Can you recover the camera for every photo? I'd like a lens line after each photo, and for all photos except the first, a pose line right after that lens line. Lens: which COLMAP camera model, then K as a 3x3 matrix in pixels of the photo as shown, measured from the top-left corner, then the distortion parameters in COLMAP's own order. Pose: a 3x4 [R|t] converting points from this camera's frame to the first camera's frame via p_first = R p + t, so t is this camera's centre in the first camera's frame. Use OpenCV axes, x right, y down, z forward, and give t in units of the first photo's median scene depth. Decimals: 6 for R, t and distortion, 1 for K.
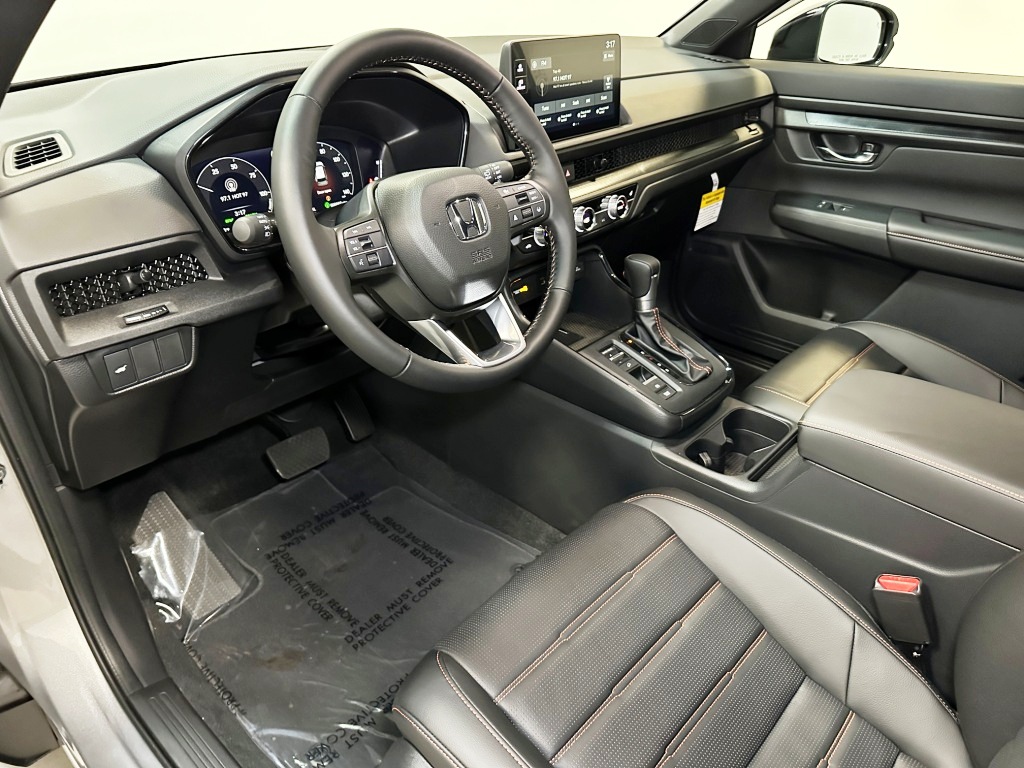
lens RADIAL K [[709.9, 0, 520.4], [0, 709.9, 391.6], [0, 0, 1]] dist [0.019471, -0.042692]
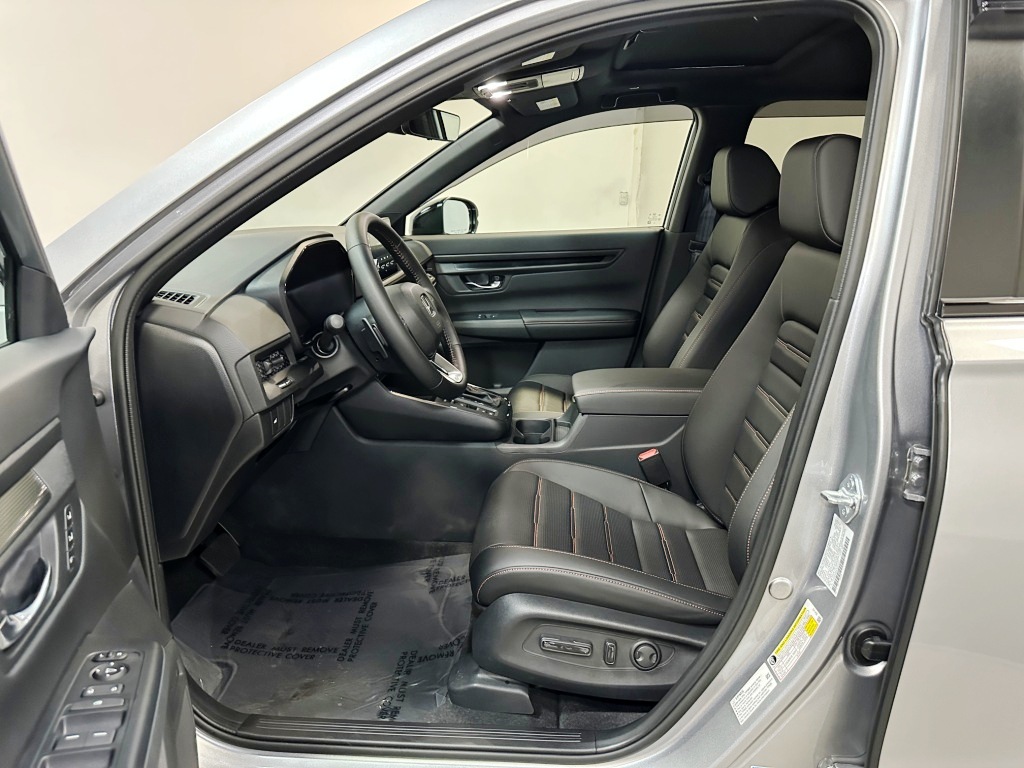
lens RADIAL K [[709.9, 0, 513.4], [0, 709.9, 387.8], [0, 0, 1]] dist [0.019471, -0.042692]
pose [[0.781140, -0.192467, 0.593950, -0.493022], [0.338822, 0.929714, -0.144335, 0.138957], [-0.524423, 0.313989, 0.791449, -0.233249]]
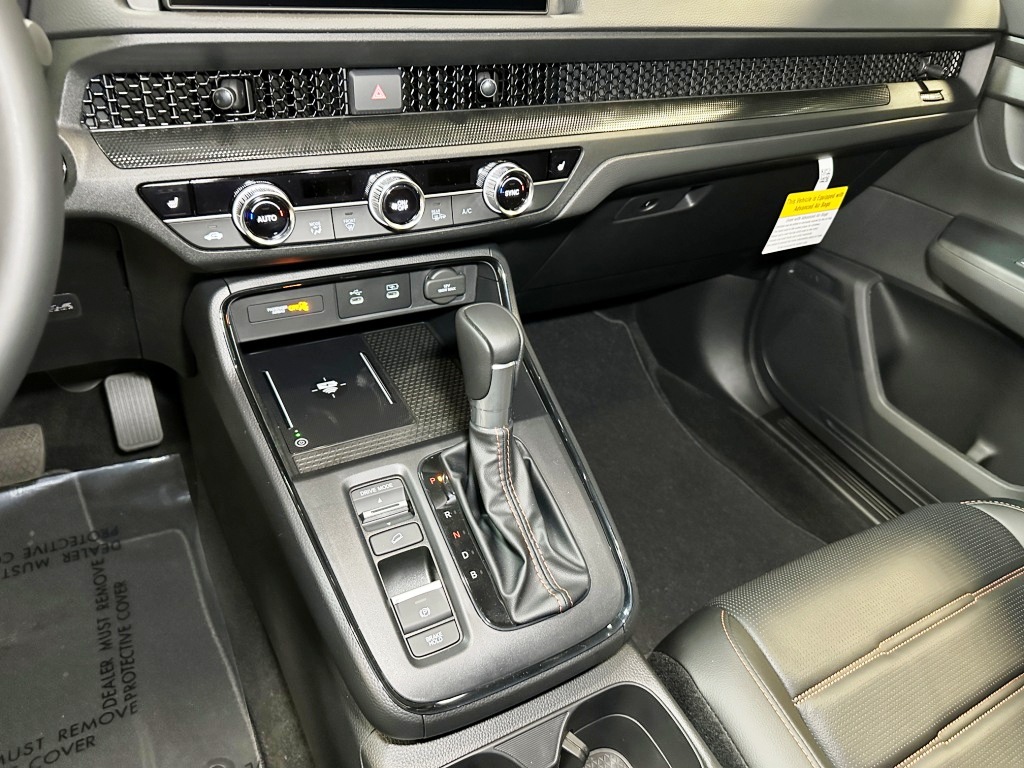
lens RADIAL K [[709.9, 0, 541.7], [0, 709.9, 384.2], [0, 0, 1]] dist [0.019471, -0.042692]
pose [[0.940546, 0.276757, -0.196924, 0.224239], [-0.254838, 0.958262, 0.129586, -0.159765], [0.224569, -0.071697, 0.971817, 0.423204]]
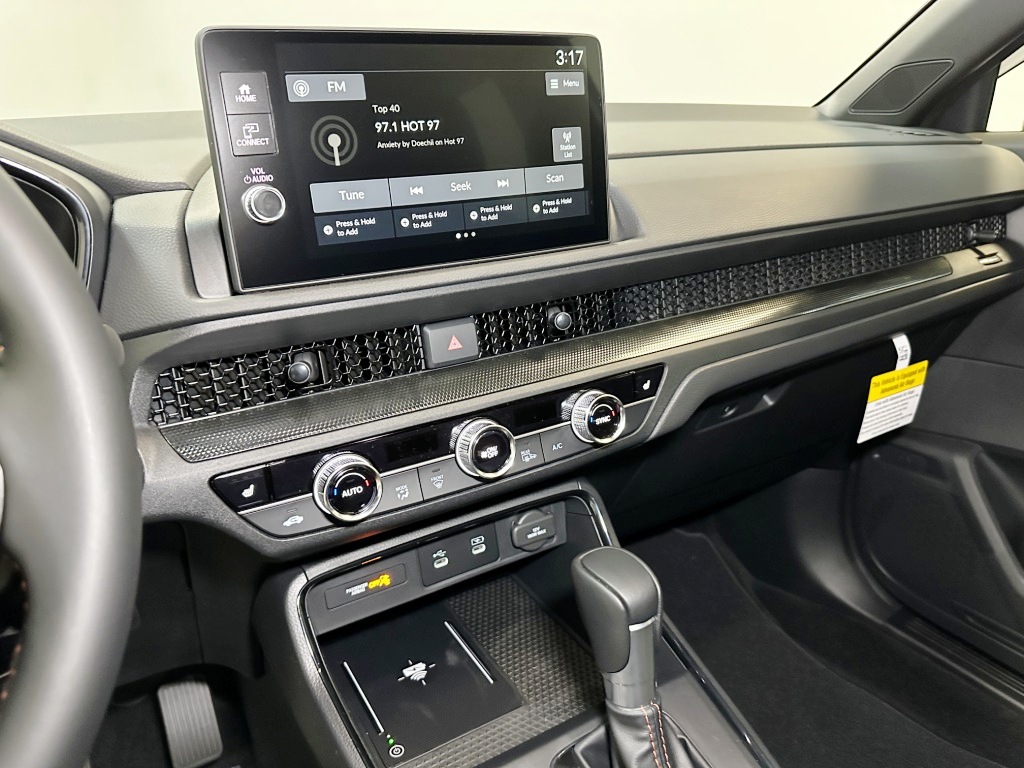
lens RADIAL K [[709.9, 0, 540.9], [0, 709.9, 385.9], [0, 0, 1]] dist [0.019471, -0.042692]
pose [[0.952858, 0.053463, -0.298669, 0.182083], [-0.106525, 0.980639, -0.164313, -0.160985], [0.284102, 0.188383, 0.940105, 0.456017]]
